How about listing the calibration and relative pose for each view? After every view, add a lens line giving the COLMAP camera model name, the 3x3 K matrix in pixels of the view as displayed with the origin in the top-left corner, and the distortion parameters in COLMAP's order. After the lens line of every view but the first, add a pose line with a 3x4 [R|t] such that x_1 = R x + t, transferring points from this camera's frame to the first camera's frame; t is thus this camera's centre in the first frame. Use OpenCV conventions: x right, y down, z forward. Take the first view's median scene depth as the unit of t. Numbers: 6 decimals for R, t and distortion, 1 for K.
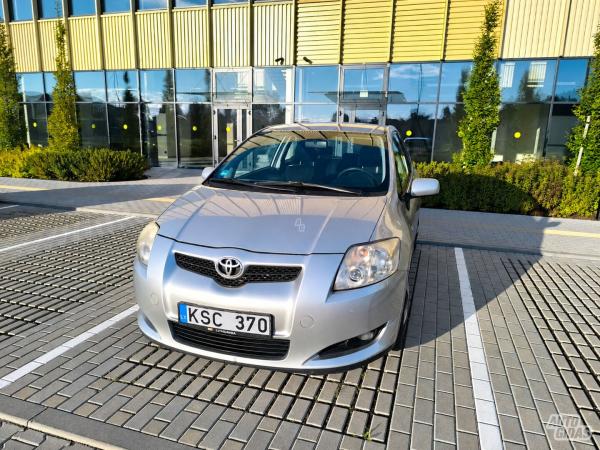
lens RADIAL K [[420.4, 0, 300.0], [0, 420.4, 225.0], [0, 0, 1]] dist [0.001467, -0.005261]
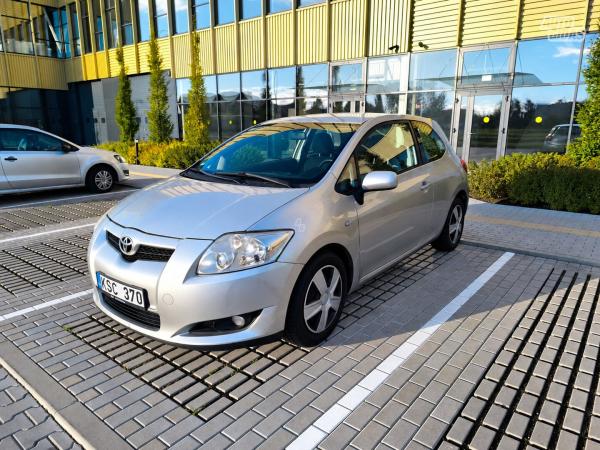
lens RADIAL K [[420.4, 0, 300.0], [0, 420.4, 225.0], [0, 0, 1]] dist [0.001467, -0.005261]
pose [[0.932843, 0.058180, -0.355555, 0.353921], [-0.051536, 0.998275, 0.028137, -0.005587], [0.356579, -0.007923, 0.934232, 0.050313]]
